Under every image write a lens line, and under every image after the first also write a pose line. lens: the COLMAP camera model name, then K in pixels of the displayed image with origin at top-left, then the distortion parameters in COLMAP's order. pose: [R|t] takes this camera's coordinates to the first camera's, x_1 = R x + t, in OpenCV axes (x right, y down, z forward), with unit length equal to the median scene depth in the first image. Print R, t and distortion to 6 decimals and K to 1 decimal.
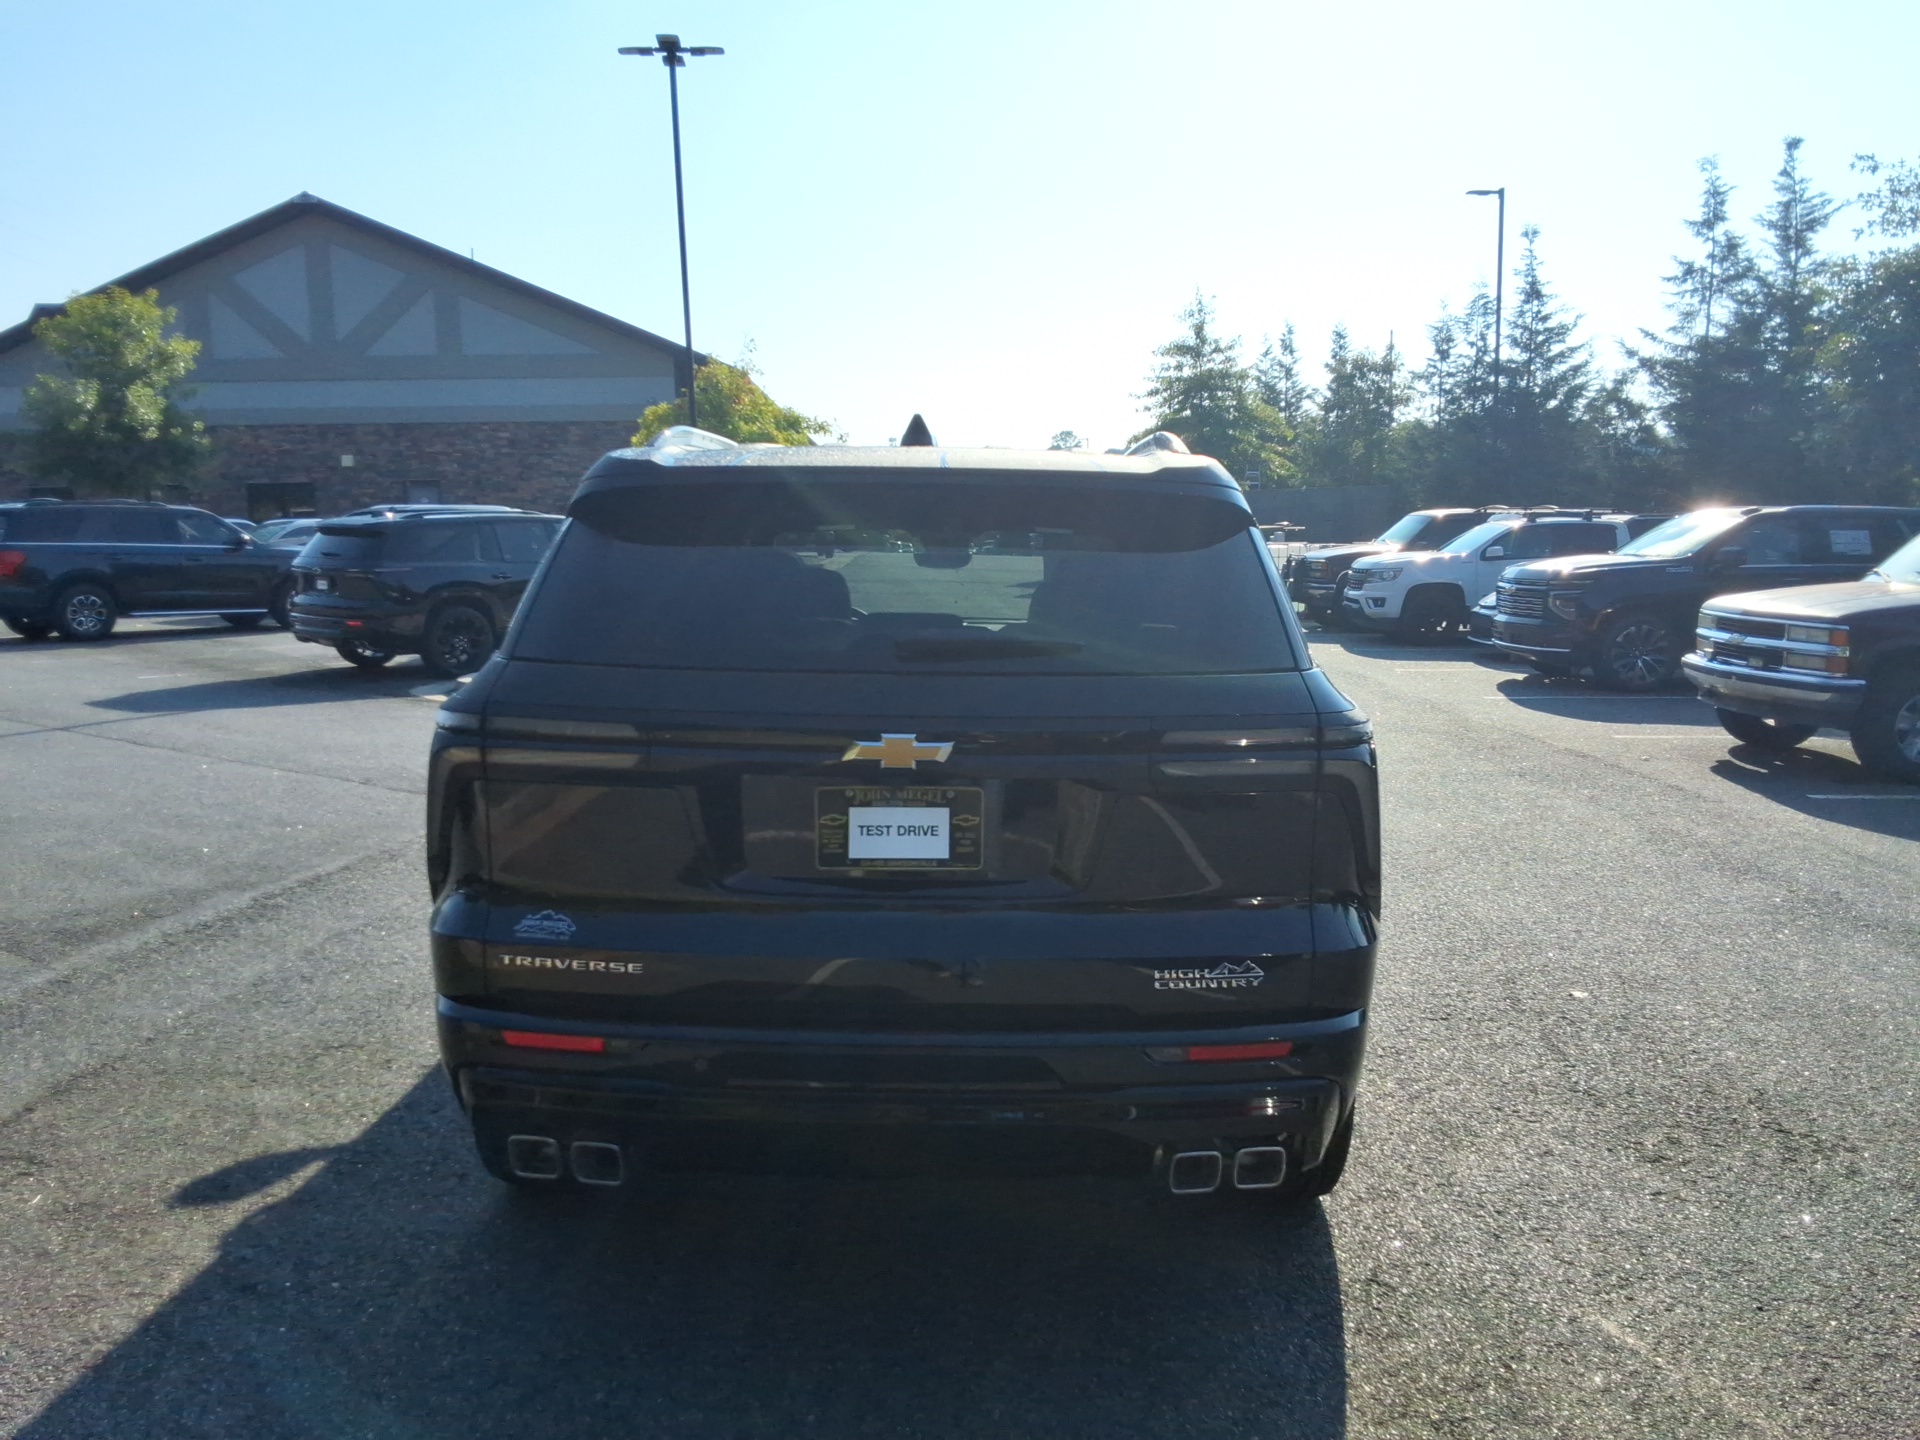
lens RADIAL K [[1546.1, 0, 995.5], [0, 1546.1, 722.5], [0, 0, 1]] dist [0.121912, -0.208049]
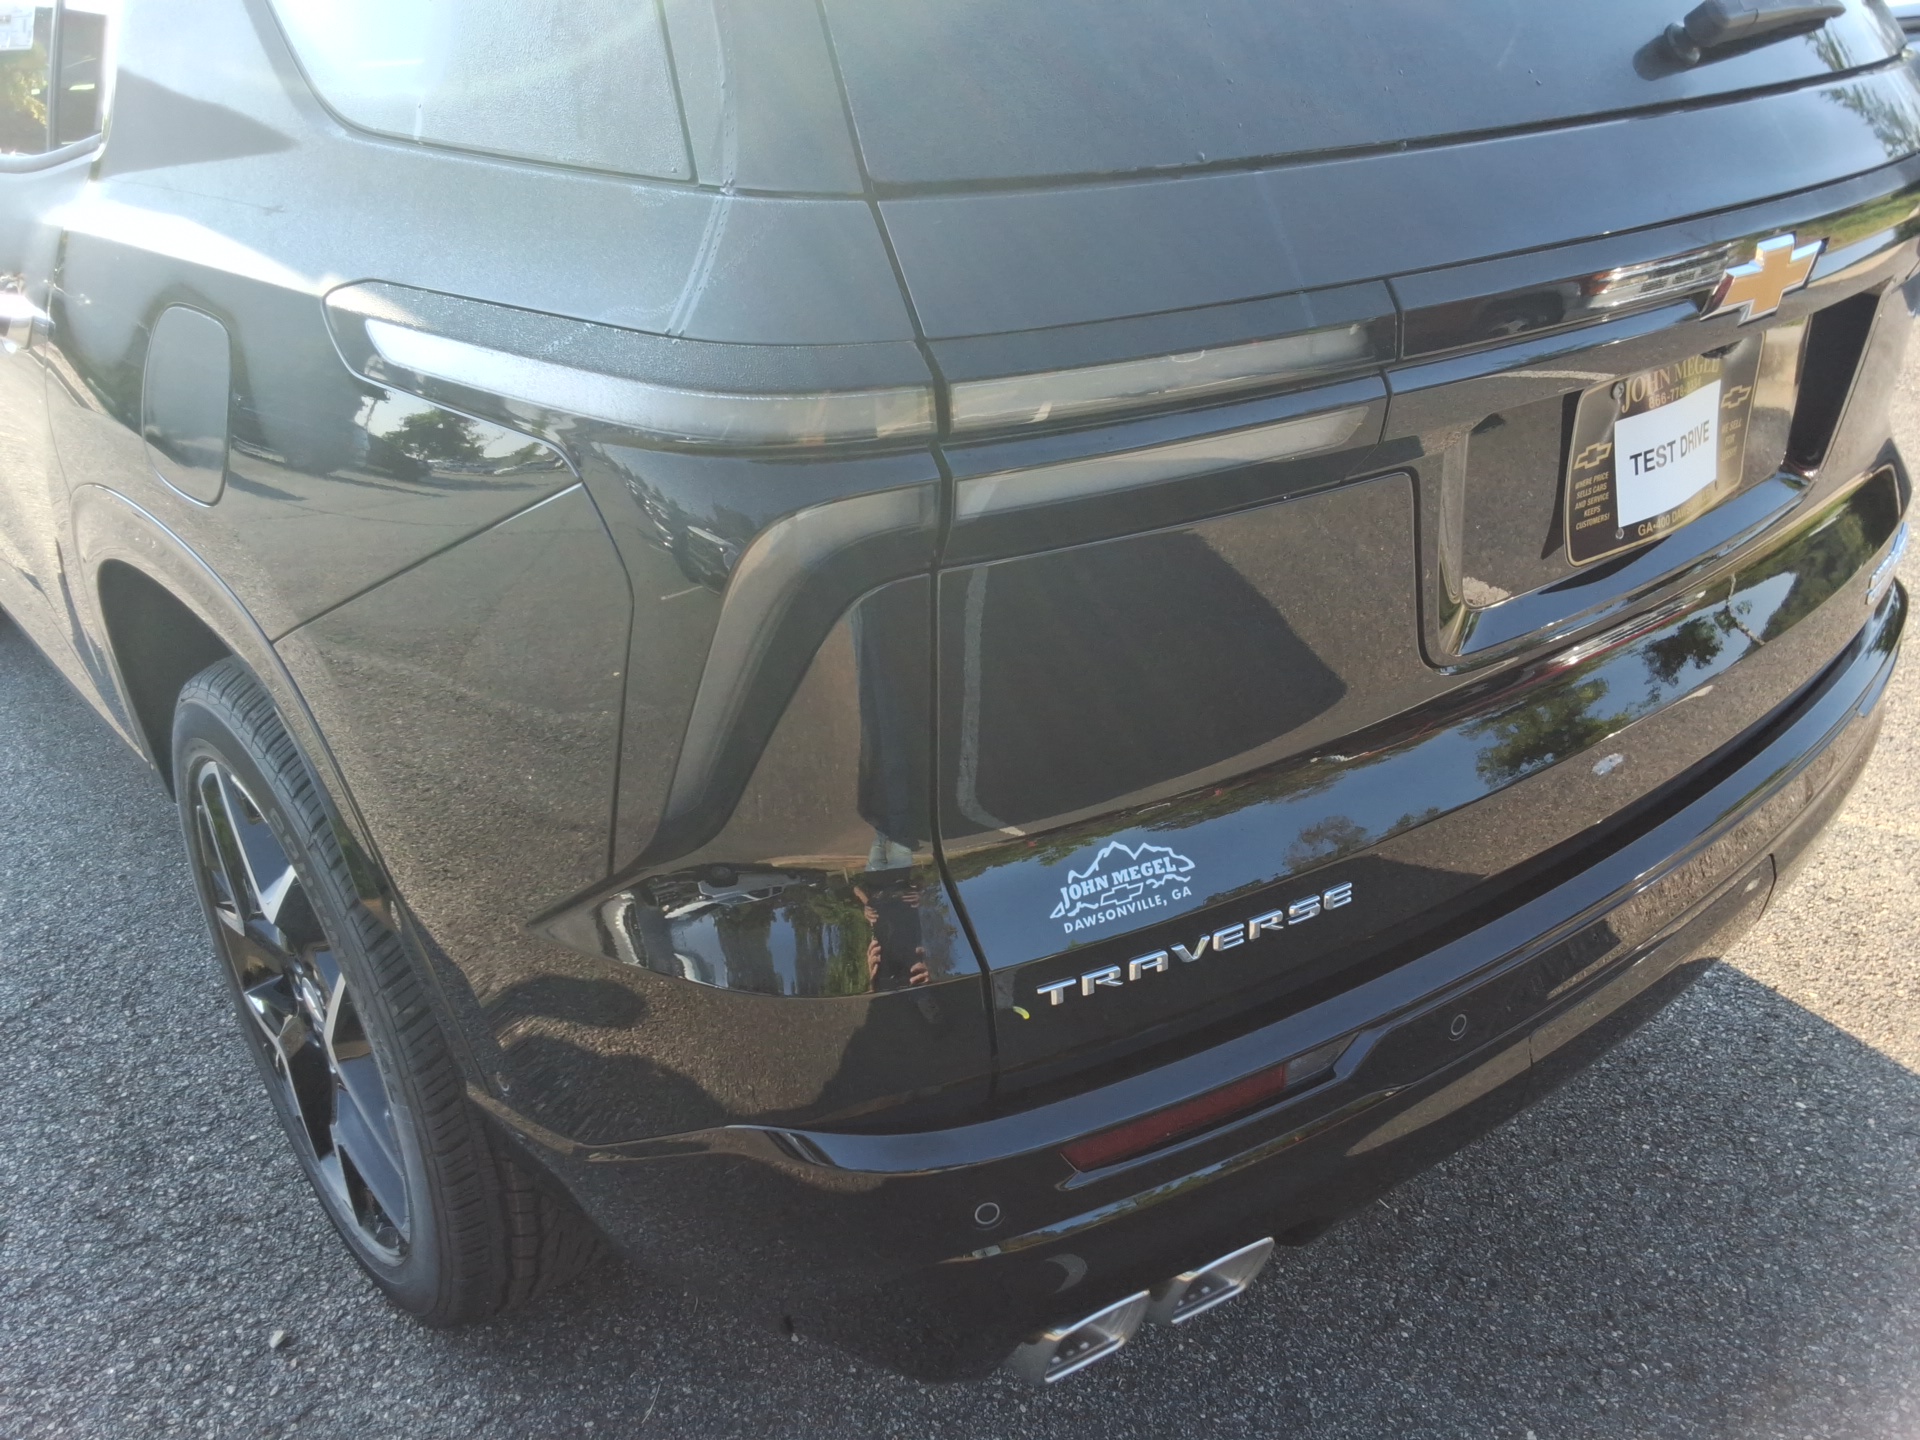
lens RADIAL K [[1542.0, 0, 970.0], [0, 1542.0, 726.3], [0, 0, 1]] dist [0.133563, -0.220907]
pose [[0.756546, -0.326700, 0.566485, -0.052464], [0.117874, 0.920203, 0.373272, -0.005848], [-0.643229, -0.215623, 0.734686, 0.073711]]
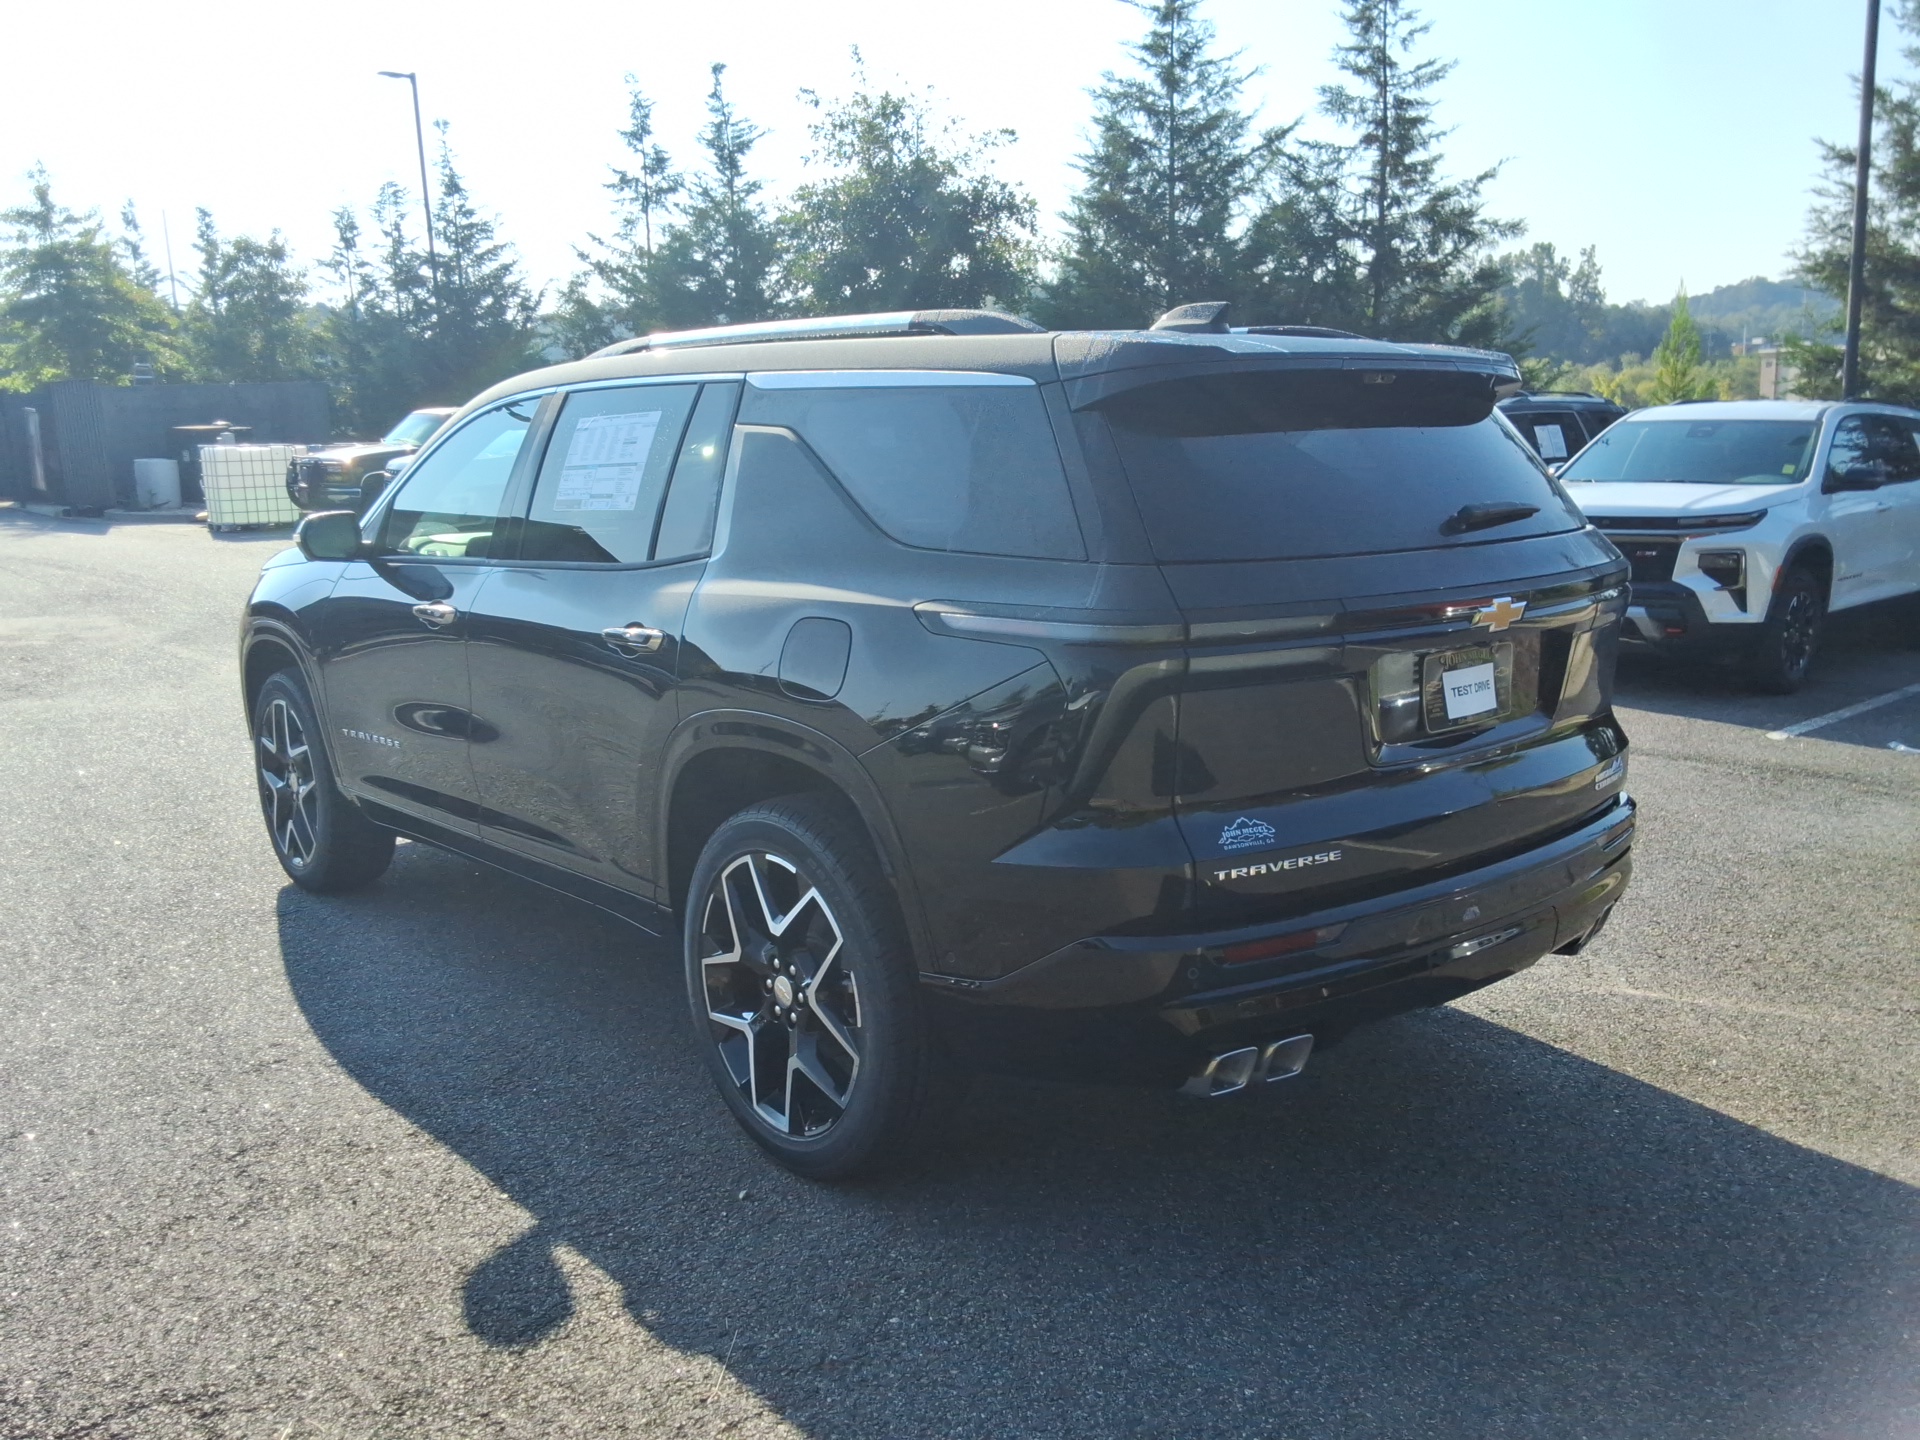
lens RADIAL K [[1549.4, 0, 969.4], [0, 1549.4, 718.7], [0, 0, 1]] dist [0.099545, -0.149975]
pose [[0.749820, -0.138594, 0.646963, -0.102307], [0.099732, 0.990318, 0.096560, -0.005031], [-0.654082, -0.007879, 0.756383, 0.038031]]
